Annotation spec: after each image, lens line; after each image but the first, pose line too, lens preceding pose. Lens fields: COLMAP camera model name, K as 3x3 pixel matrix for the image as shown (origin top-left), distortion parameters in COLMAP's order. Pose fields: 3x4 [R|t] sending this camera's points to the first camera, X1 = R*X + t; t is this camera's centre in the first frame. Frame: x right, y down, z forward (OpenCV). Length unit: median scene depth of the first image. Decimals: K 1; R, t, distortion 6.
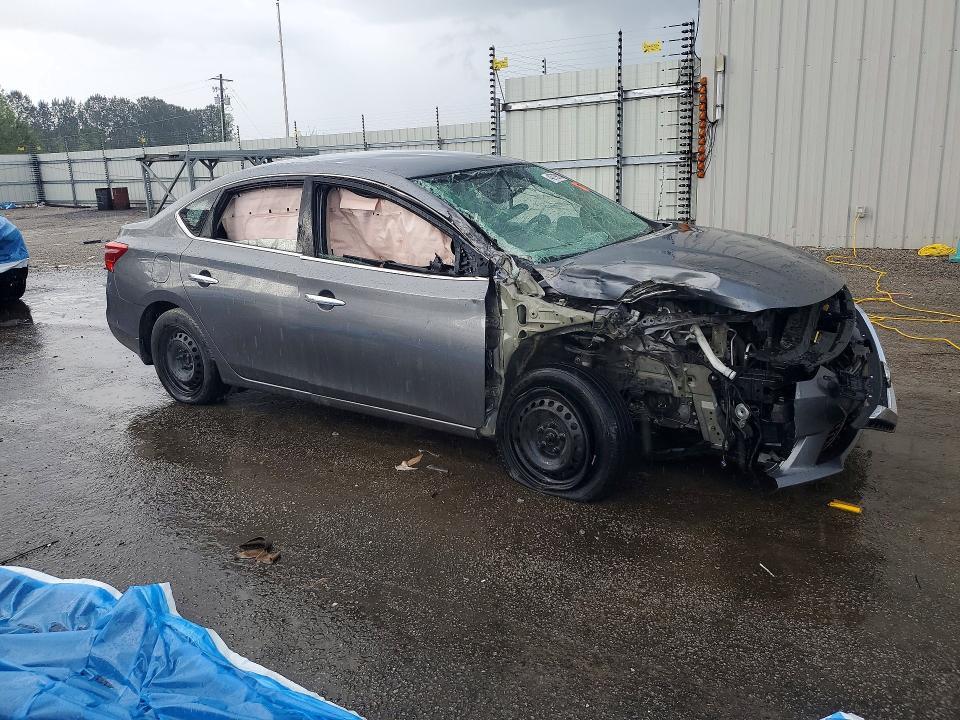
lens RADIAL K [[803.1, 0, 480.0], [0, 803.1, 360.0], [0, 0, 1]] dist [0.041018, -0.002260]
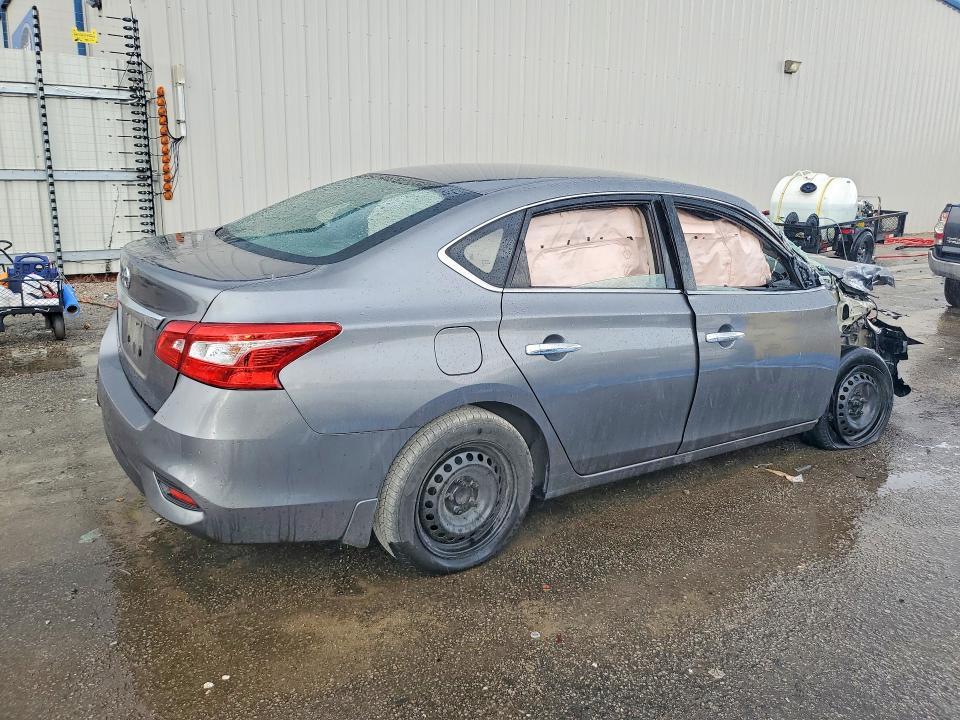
lens RADIAL K [[803.1, 0, 480.0], [0, 803.1, 360.0], [0, 0, 1]] dist [0.041018, -0.002260]
pose [[0.329189, -0.170947, 0.928661, -0.476935], [0.198323, 0.974057, 0.109003, -0.085485], [-0.923203, 0.148292, 0.354551, 0.405097]]
